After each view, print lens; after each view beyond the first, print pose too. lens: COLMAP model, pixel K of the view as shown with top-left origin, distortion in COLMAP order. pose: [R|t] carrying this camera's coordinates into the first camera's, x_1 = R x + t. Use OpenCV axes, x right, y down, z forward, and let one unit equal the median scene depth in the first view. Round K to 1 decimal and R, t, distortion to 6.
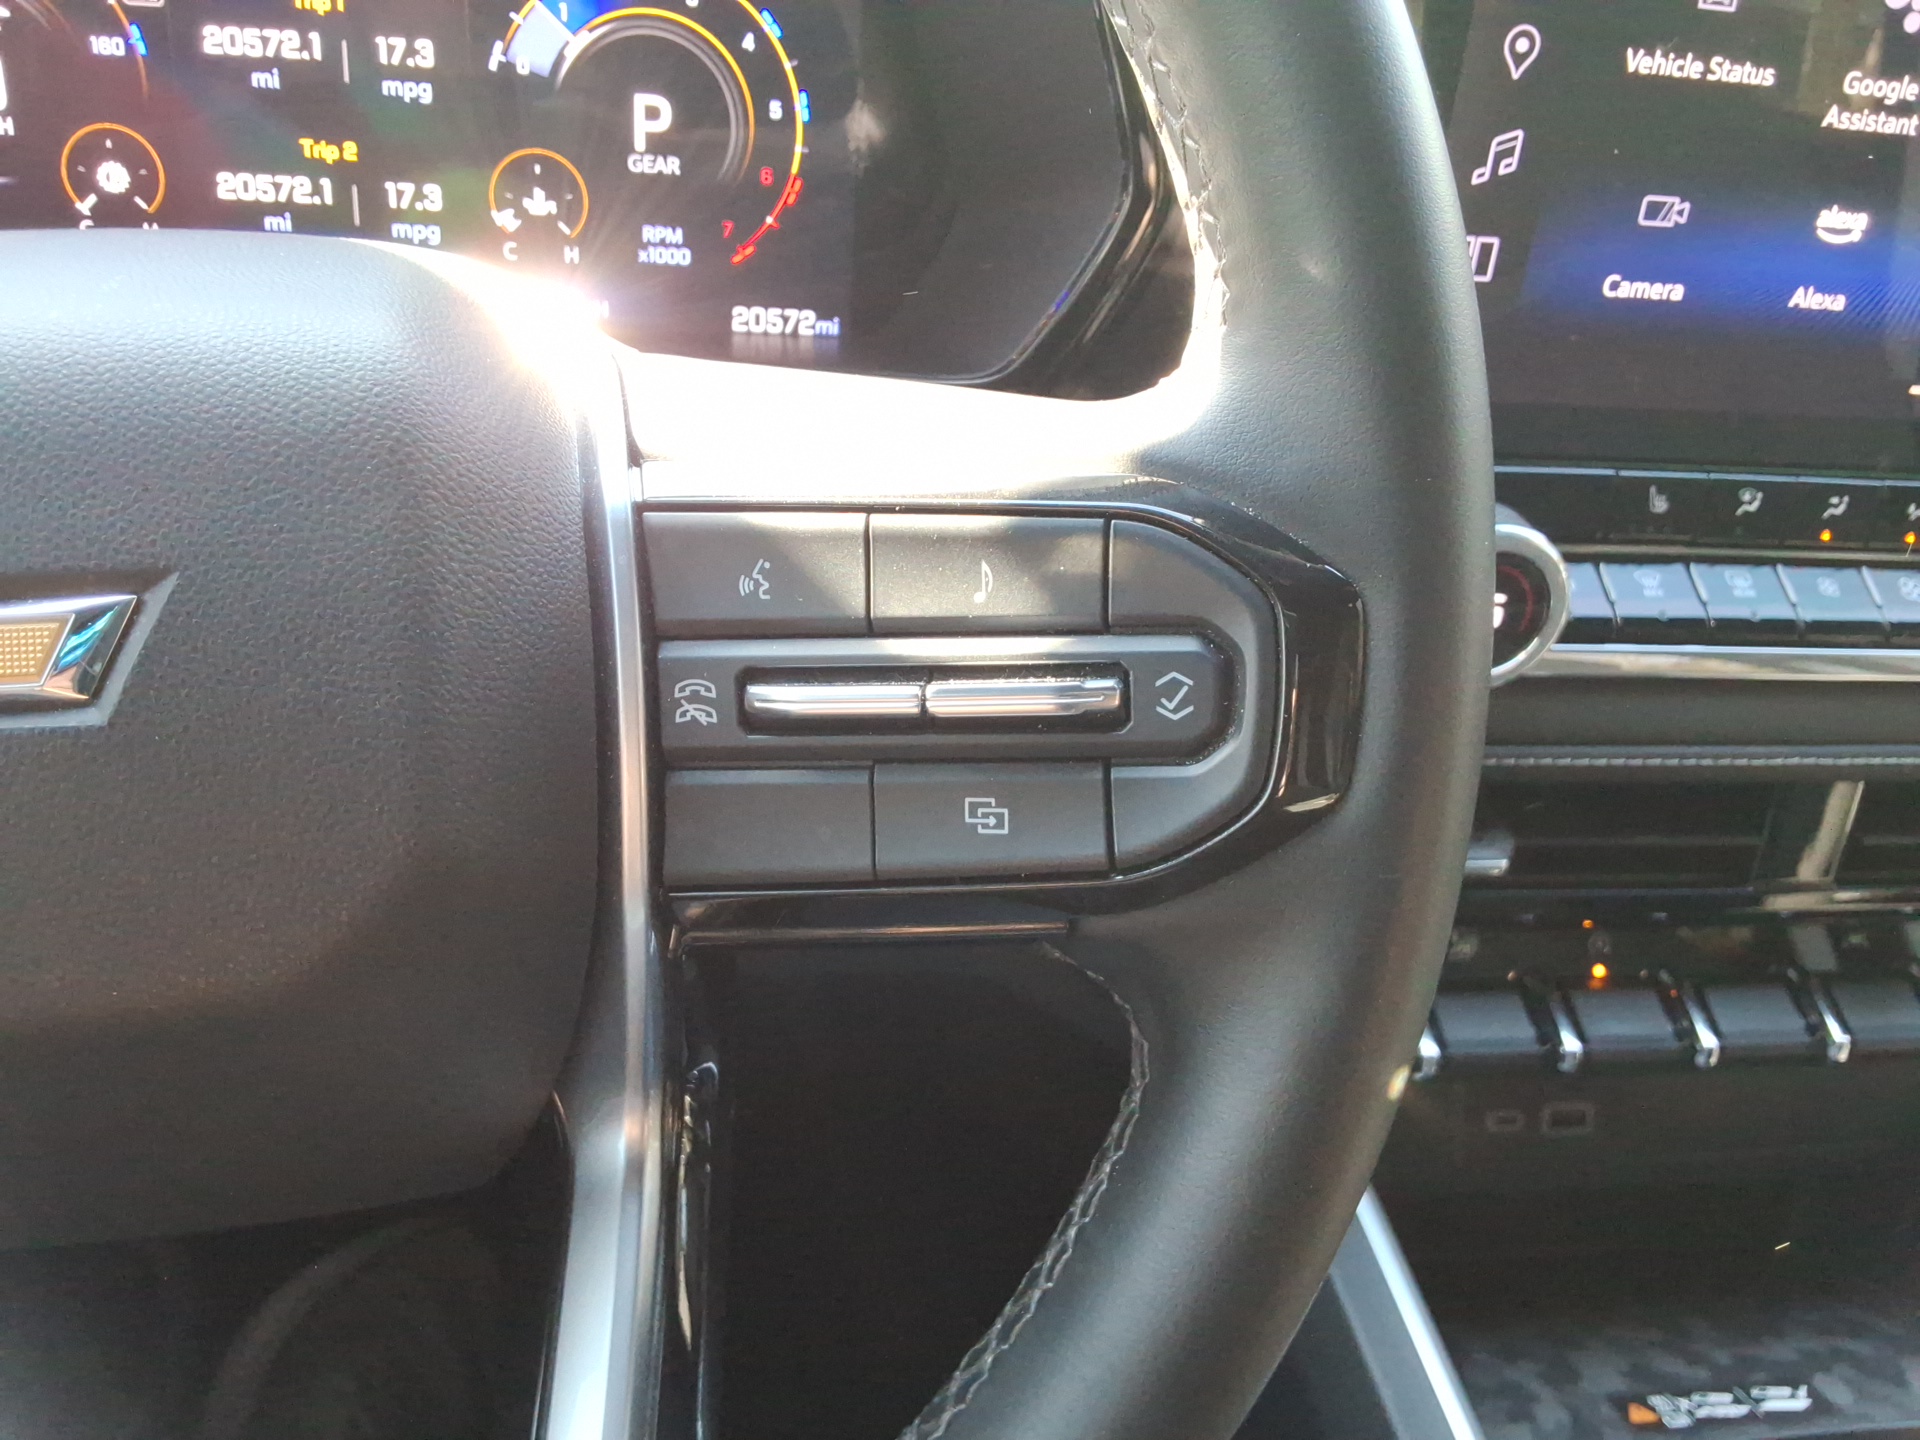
lens RADIAL K [[1584.5, 0, 968.1], [0, 1584.5, 710.4], [0, 0, 1]] dist [0.113285, -0.206324]
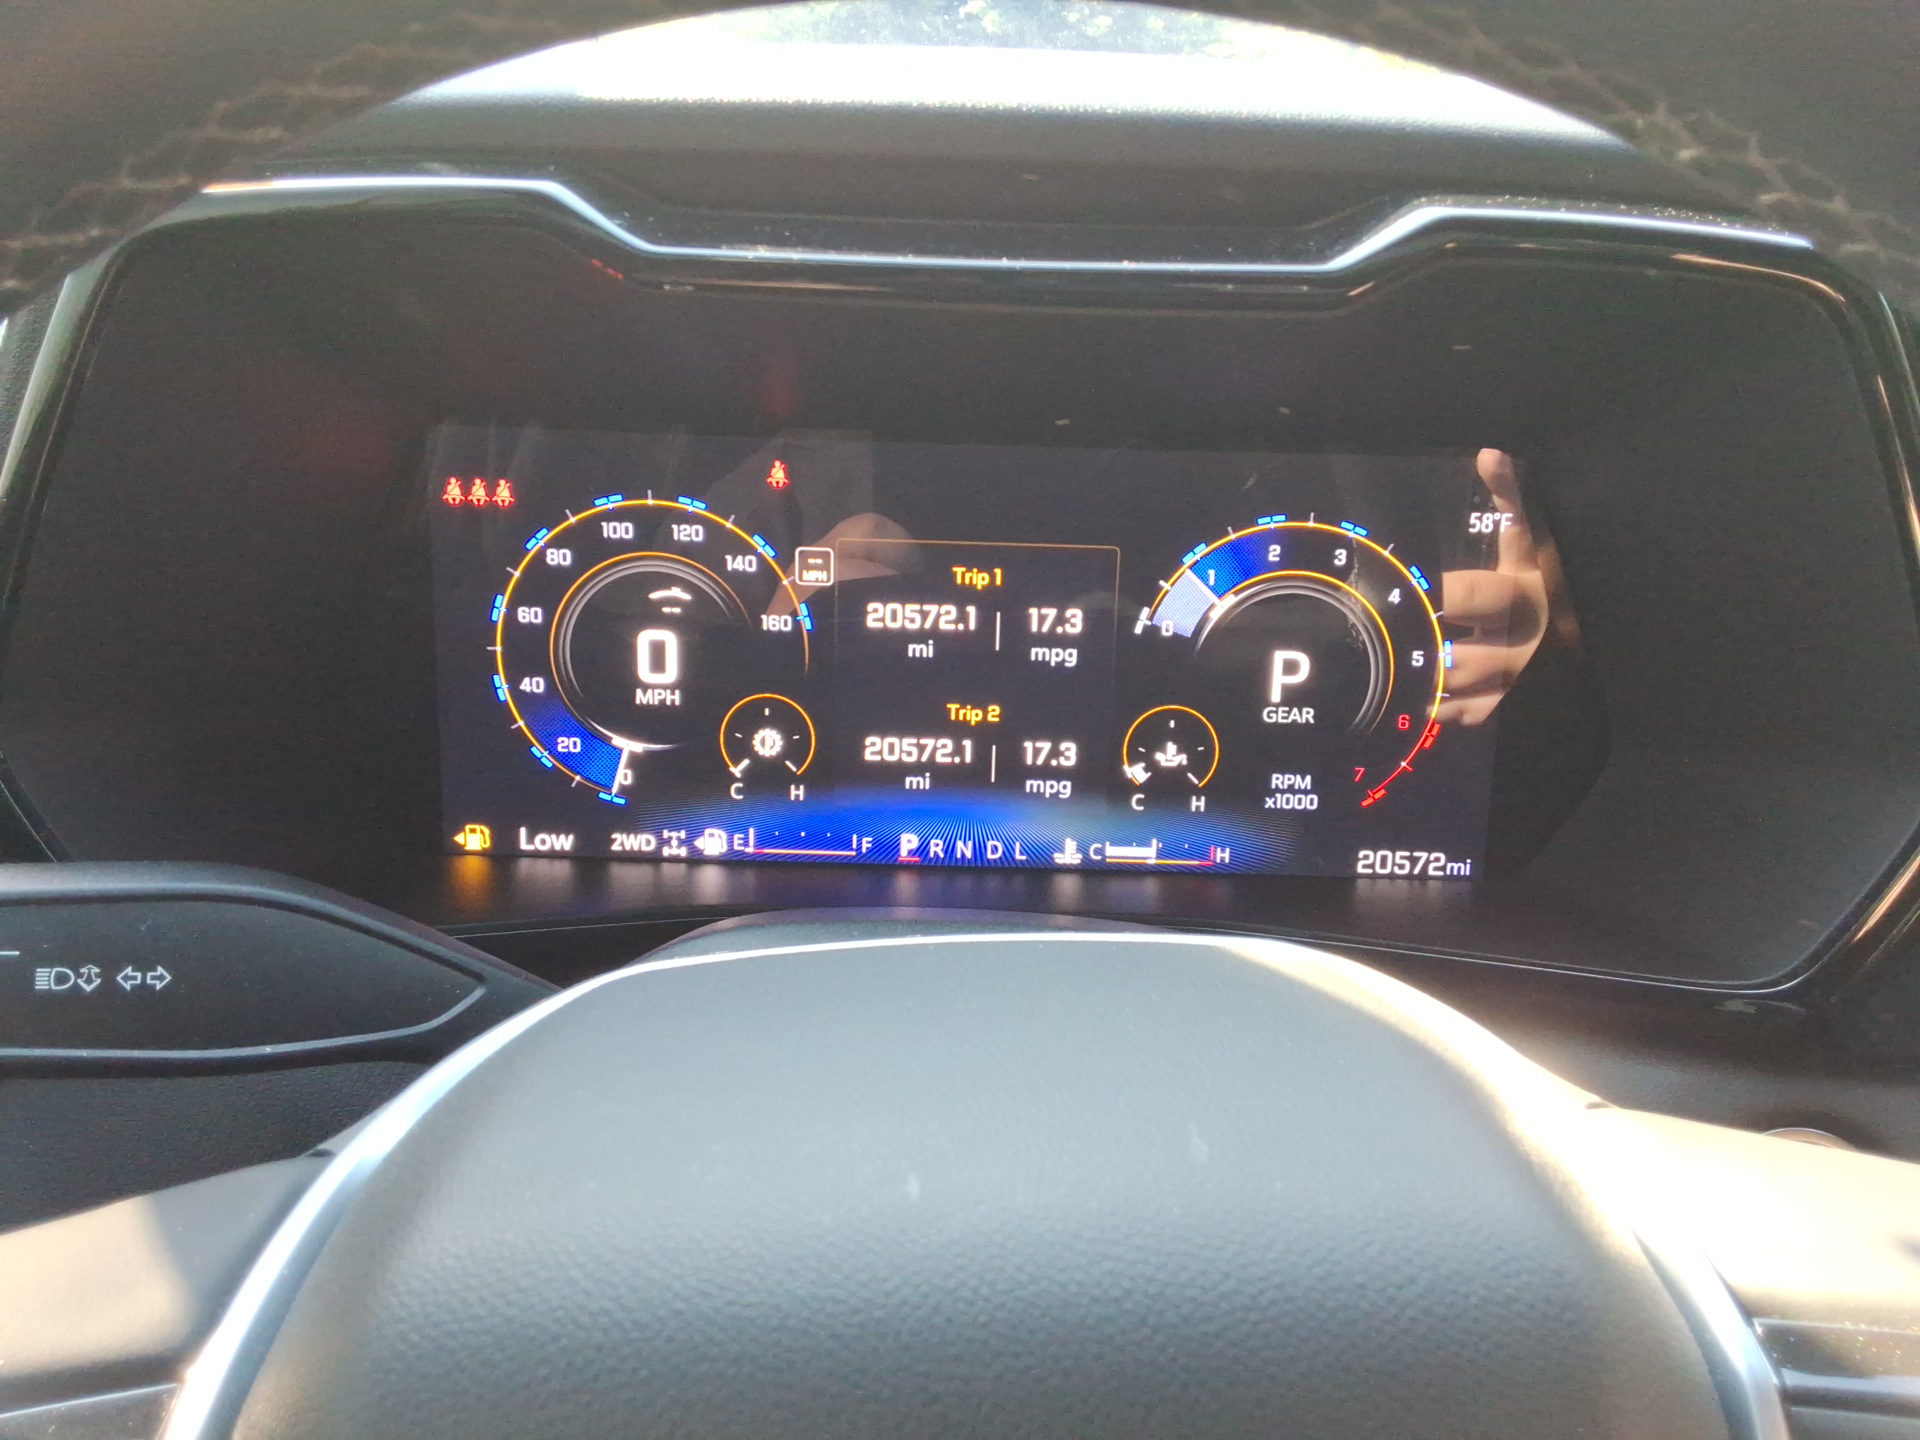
lens RADIAL K [[1563.0, 0, 972.1], [0, 1563.0, 691.3], [0, 0, 1]] dist [0.138373, -0.224866]
pose [[0.987671, -0.013549, -0.155954, -0.244460], [-0.020524, 0.976439, -0.214815, -0.150147], [0.155190, 0.215368, 0.964123, 0.048885]]
